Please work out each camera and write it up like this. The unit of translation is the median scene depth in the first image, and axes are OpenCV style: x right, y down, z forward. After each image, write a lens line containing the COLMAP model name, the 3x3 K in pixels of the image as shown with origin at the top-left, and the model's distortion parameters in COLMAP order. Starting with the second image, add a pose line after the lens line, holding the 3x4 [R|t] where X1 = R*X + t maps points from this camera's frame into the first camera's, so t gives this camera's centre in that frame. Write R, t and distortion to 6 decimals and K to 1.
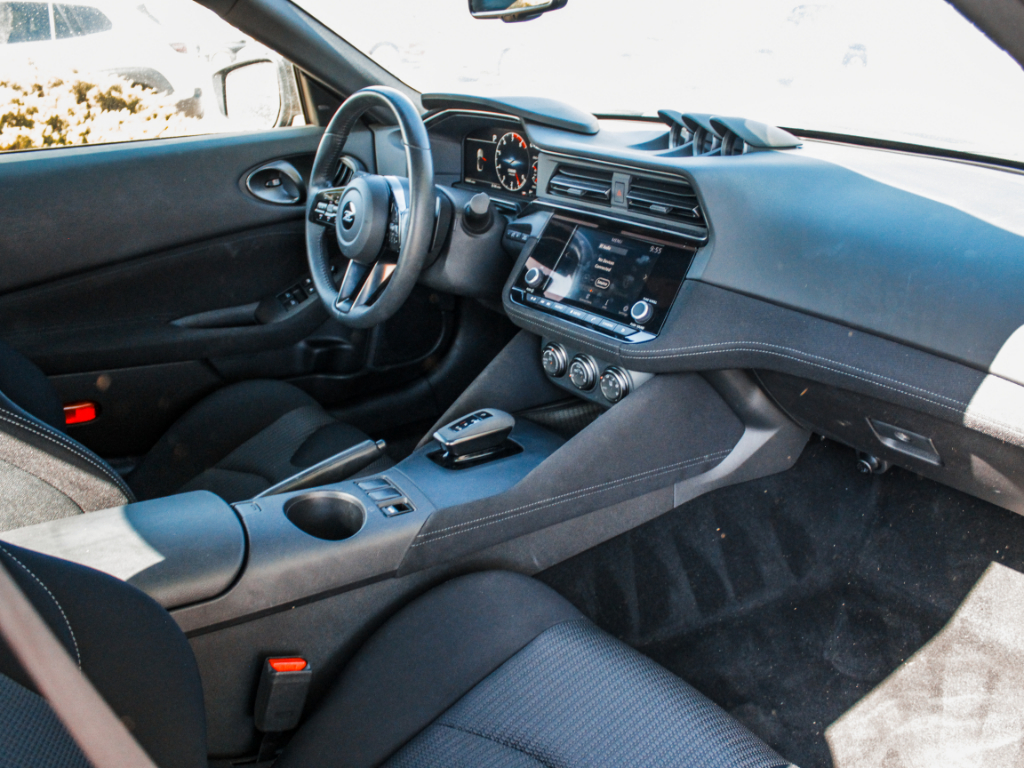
lens RADIAL K [[1028.3, 0, 512.0], [0, 1028.3, 384.0], [0, 0, 1]] dist [-0.185449, 0.119097]
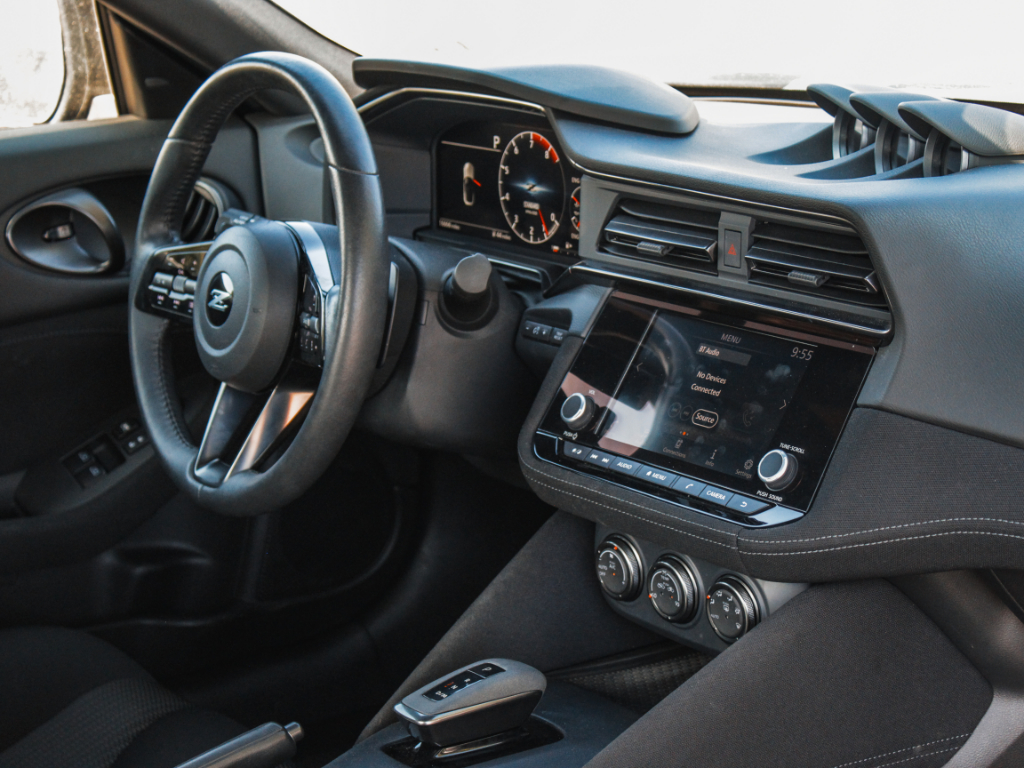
lens RADIAL K [[1290.6, 0, 512.0], [0, 1290.6, 384.0], [0, 0, 1]] dist [0.004583, 0.002311]
pose [[0.999650, -0.019607, -0.017754, -0.000137], [0.017420, 0.993107, -0.115908, -0.042524], [0.019905, 0.115558, 0.993101, 0.348602]]
